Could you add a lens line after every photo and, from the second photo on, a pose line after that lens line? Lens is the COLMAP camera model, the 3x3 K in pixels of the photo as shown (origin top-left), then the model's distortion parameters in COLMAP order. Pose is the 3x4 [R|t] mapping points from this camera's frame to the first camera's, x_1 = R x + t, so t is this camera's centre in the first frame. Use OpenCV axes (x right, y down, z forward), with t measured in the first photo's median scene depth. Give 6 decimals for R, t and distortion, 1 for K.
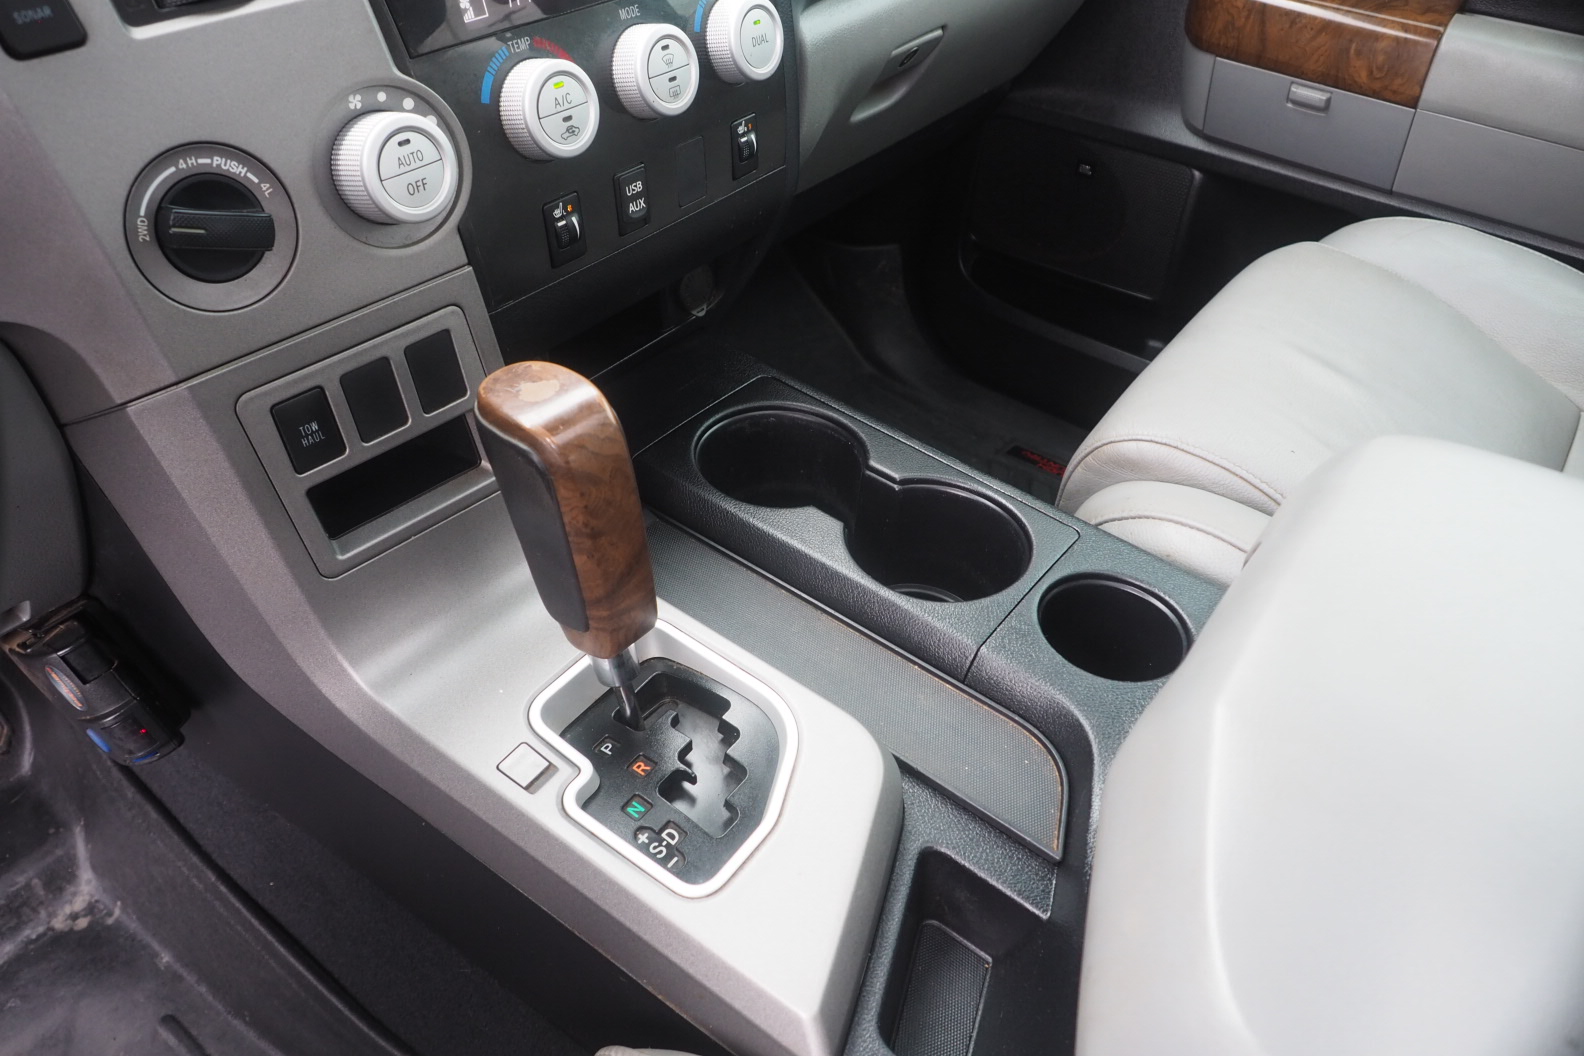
lens RADIAL K [[1133.6, 0, 806.2], [0, 1133.6, 532.0], [0, 0, 1]] dist [-0.036469, 0.001629]
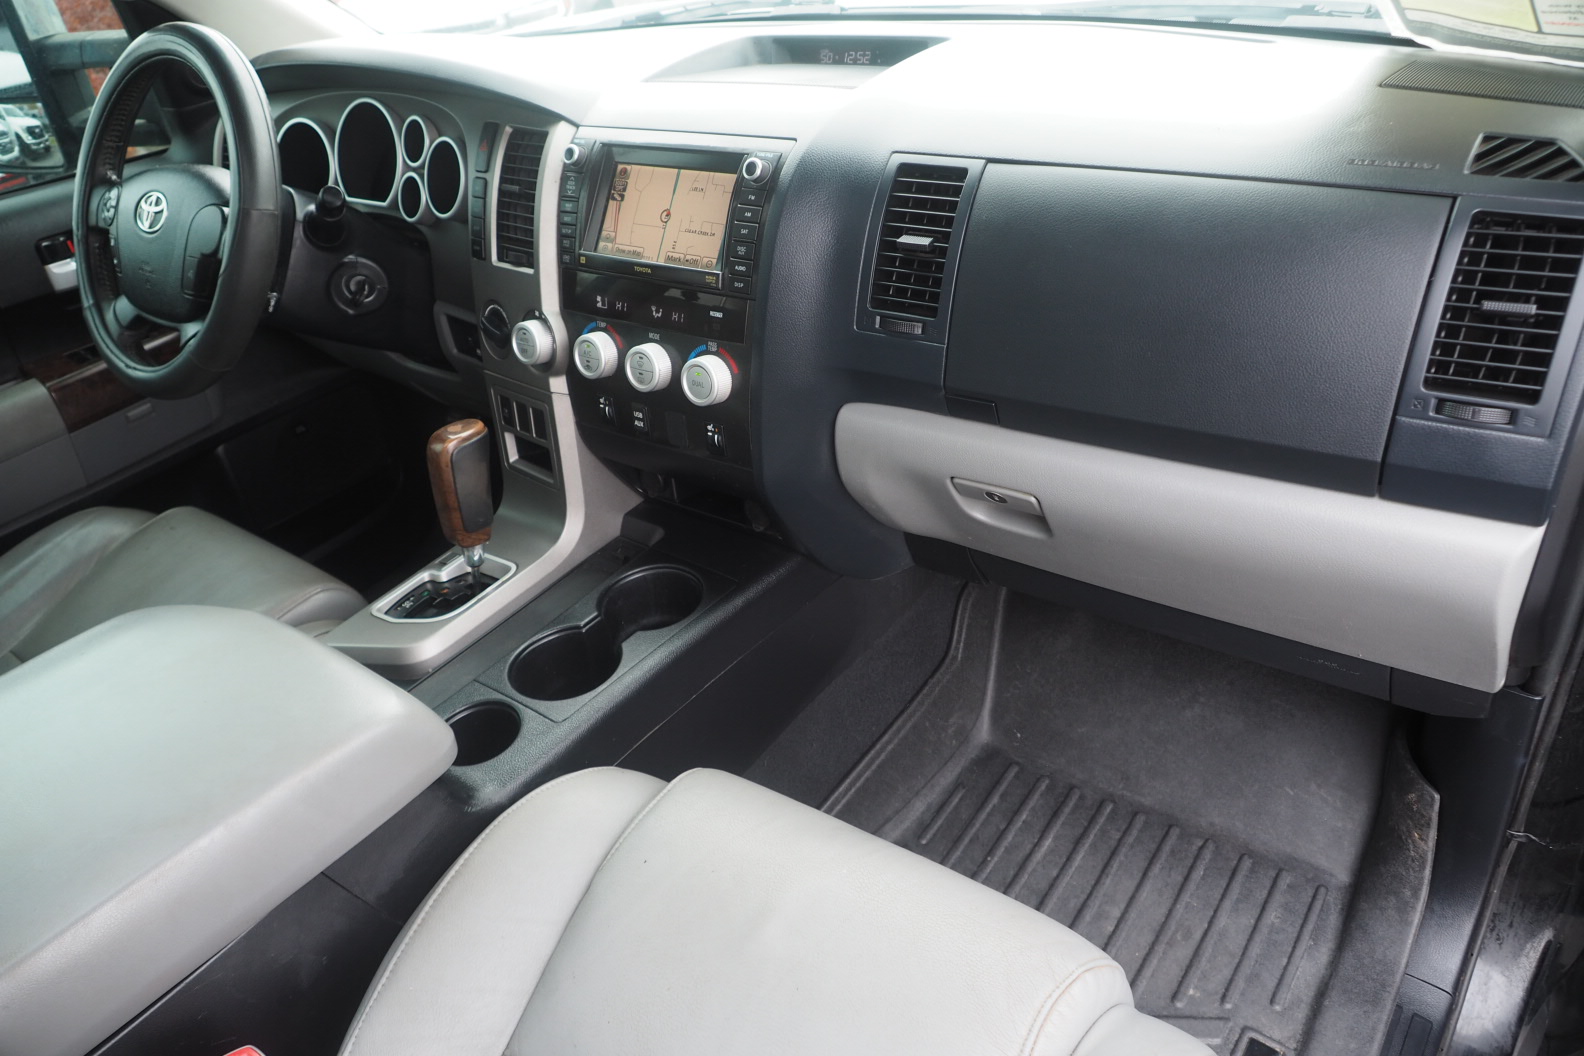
lens RADIAL K [[1133.6, 0, 782.4], [0, 1133.6, 556.0], [0, 0, 1]] dist [-0.036469, 0.001629]
pose [[-0.019625, 0.527646, -0.849238, 1.672586], [-0.552359, 0.702284, 0.449106, -1.190477], [0.833375, 0.477898, 0.277667, 0.835008]]
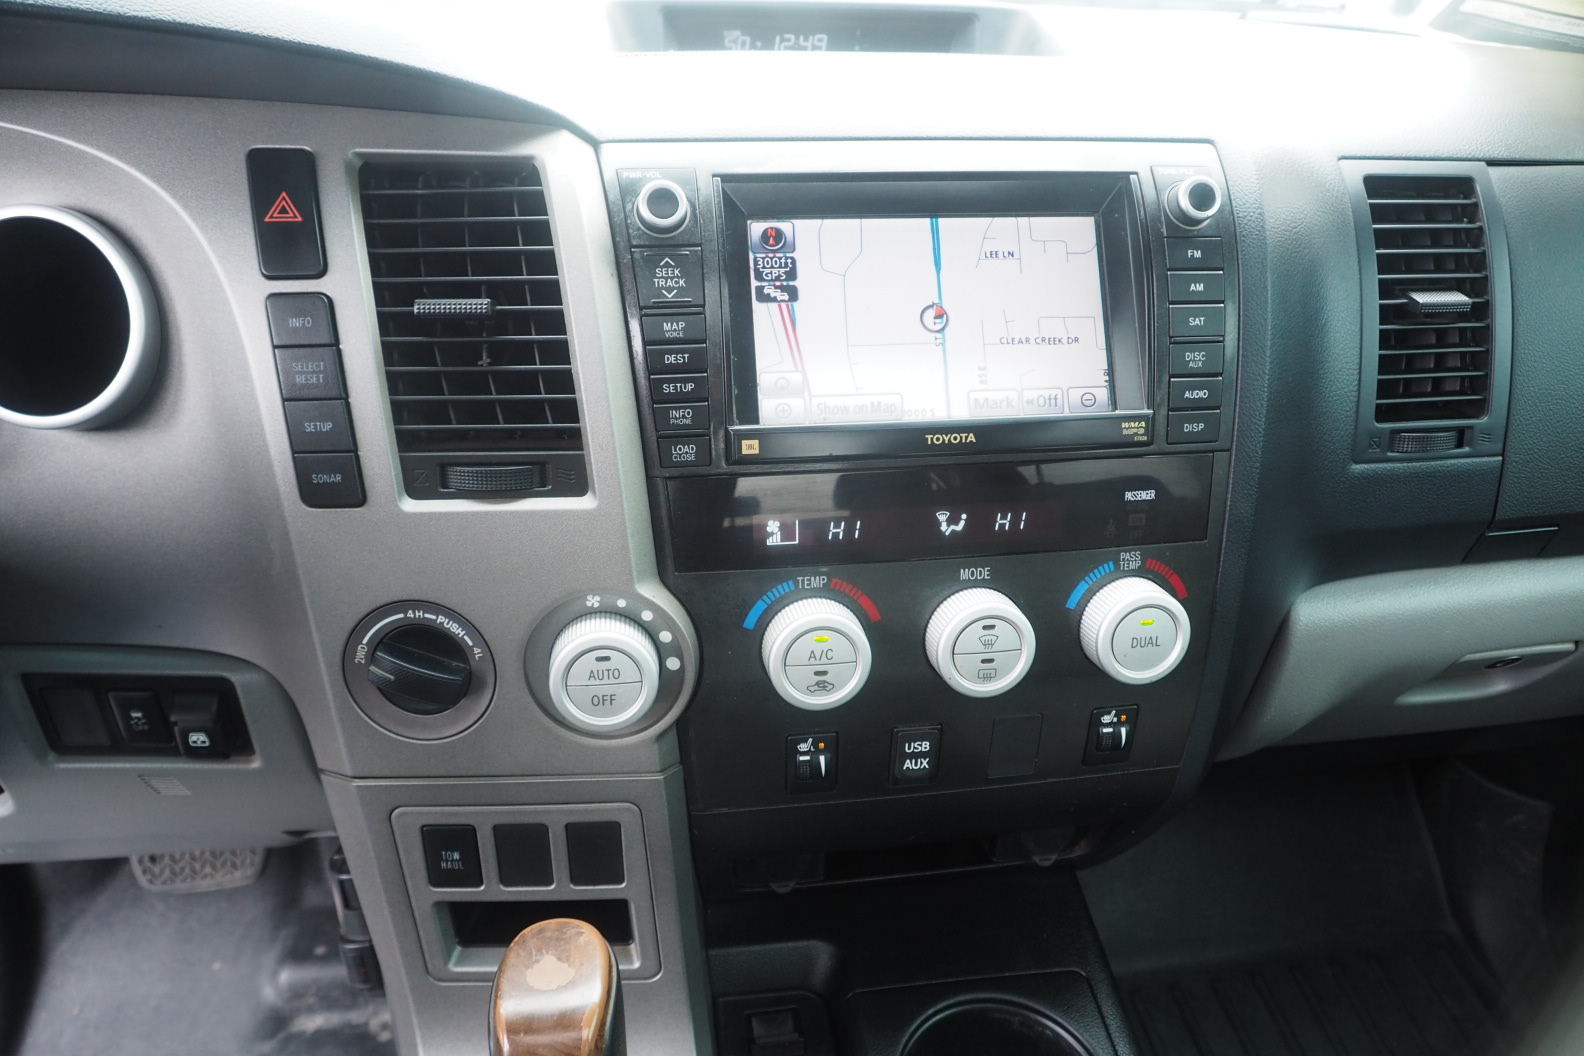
lens RADIAL K [[1133.6, 0, 783.7], [0, 1133.6, 525.5], [0, 0, 1]] dist [-0.036469, 0.001629]
pose [[0.715618, 0.339264, -0.610566, 0.263035], [-0.456274, 0.888901, -0.040857, -0.395625], [0.528871, 0.307824, 0.790911, 0.216781]]
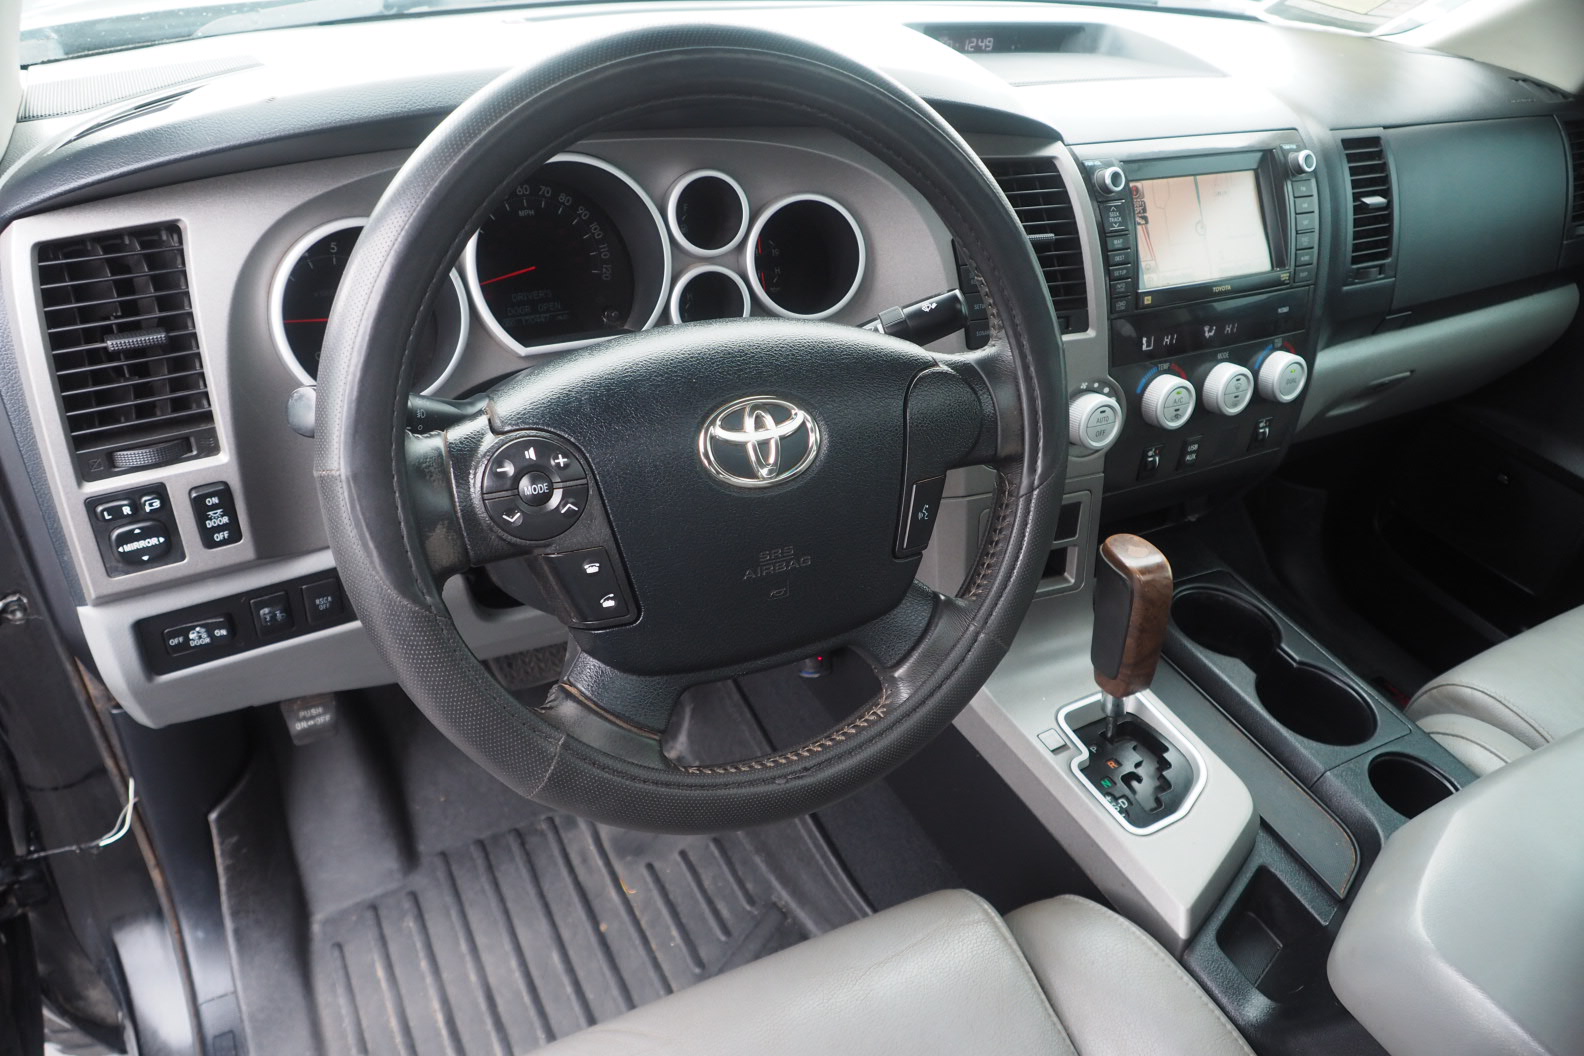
lens RADIAL K [[1133.6, 0, 795.5], [0, 1133.6, 525.8], [0, 0, 1]] dist [-0.036469, 0.001629]
pose [[0.908264, 0.283746, -0.307482, -0.148593], [-0.317405, 0.946093, -0.064516, 0.117727], [0.272600, 0.156194, 0.949364, -0.824285]]
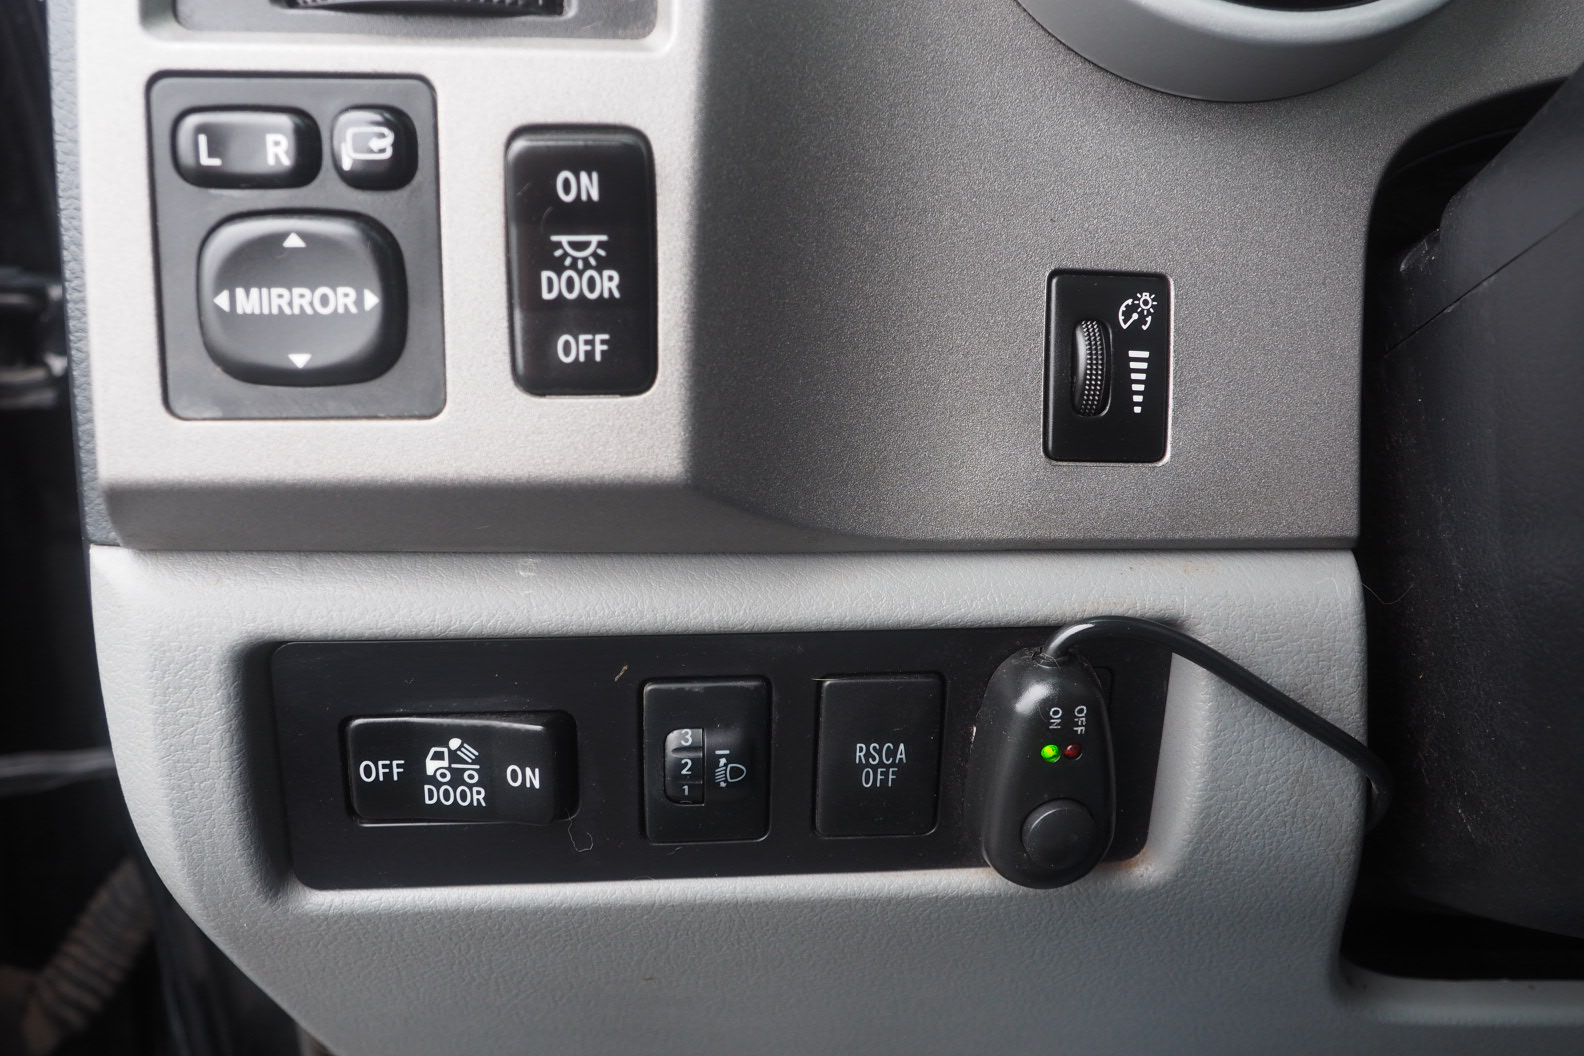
lens RADIAL K [[1101.8, 0, 791.8], [0, 1101.8, 528.2], [0, 0, 1]] dist [-0.009200, -0.001625]
pose [[0.616479, 0.191887, -0.763631, -0.797179], [-0.510817, 0.835516, -0.202433, 0.319419], [0.599182, 0.514872, 0.613097, 0.026513]]
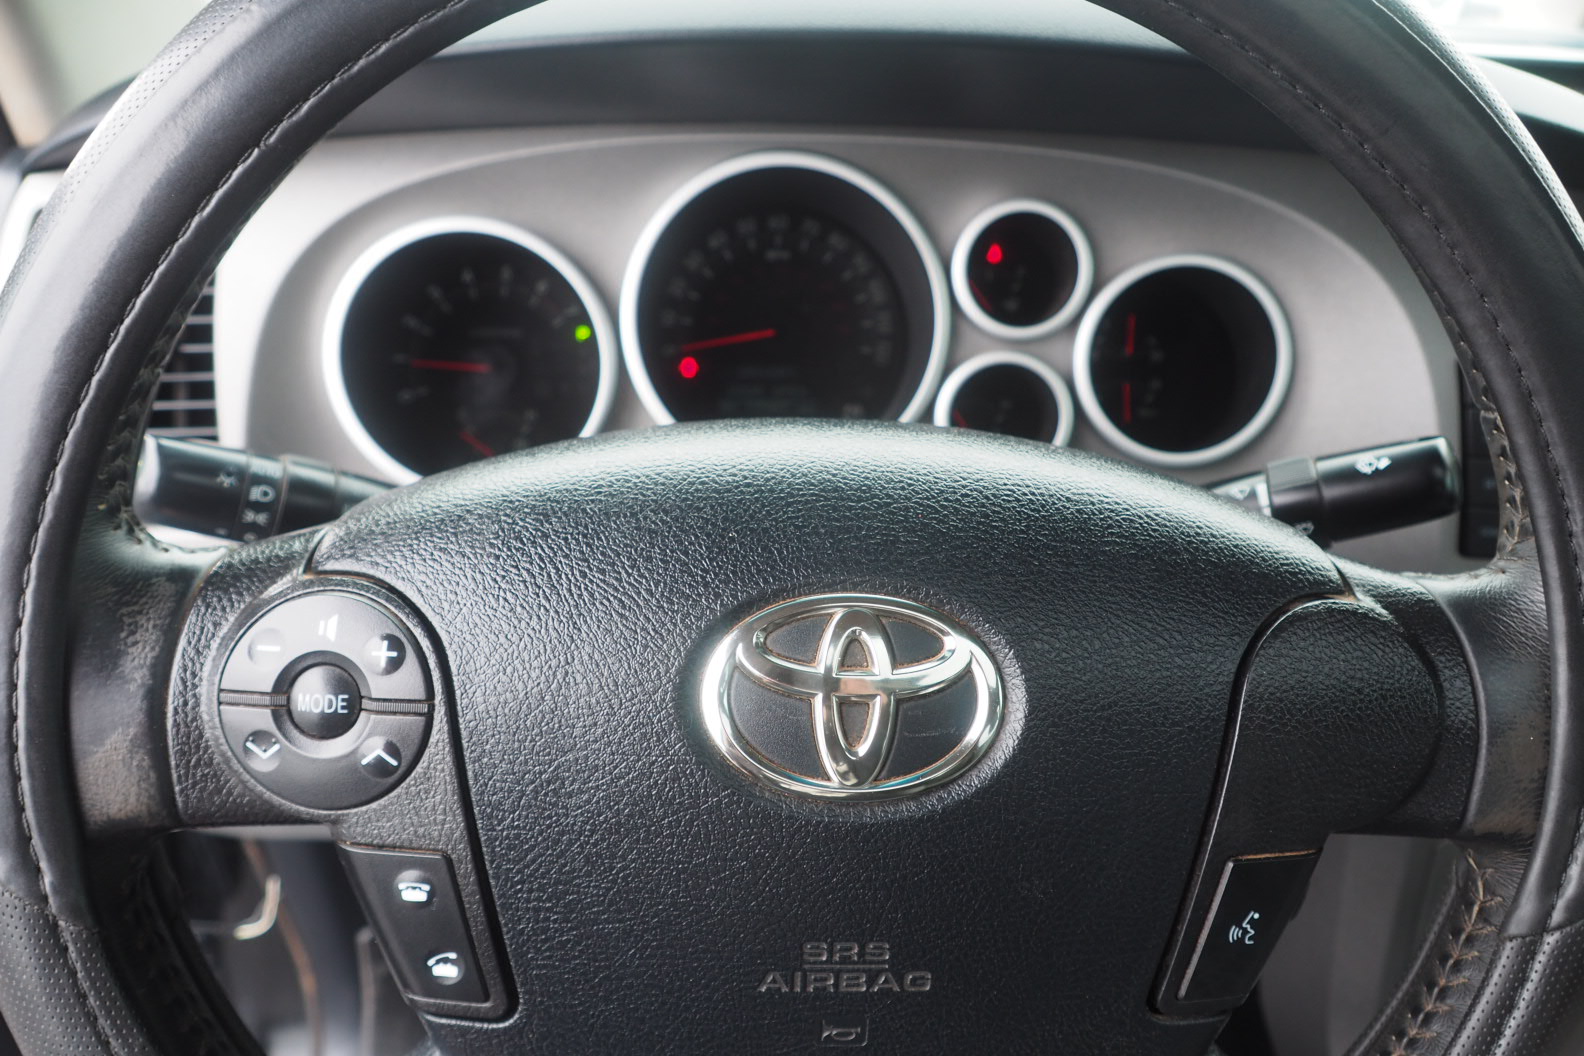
lens RADIAL K [[1133.6, 0, 787.9], [0, 1133.6, 538.7], [0, 0, 1]] dist [-0.036469, 0.001629]
pose [[0.641757, 0.390822, -0.659853, -0.253618], [-0.506465, 0.862072, 0.018018, -0.054380], [0.575882, 0.322629, 0.751179, -0.263344]]
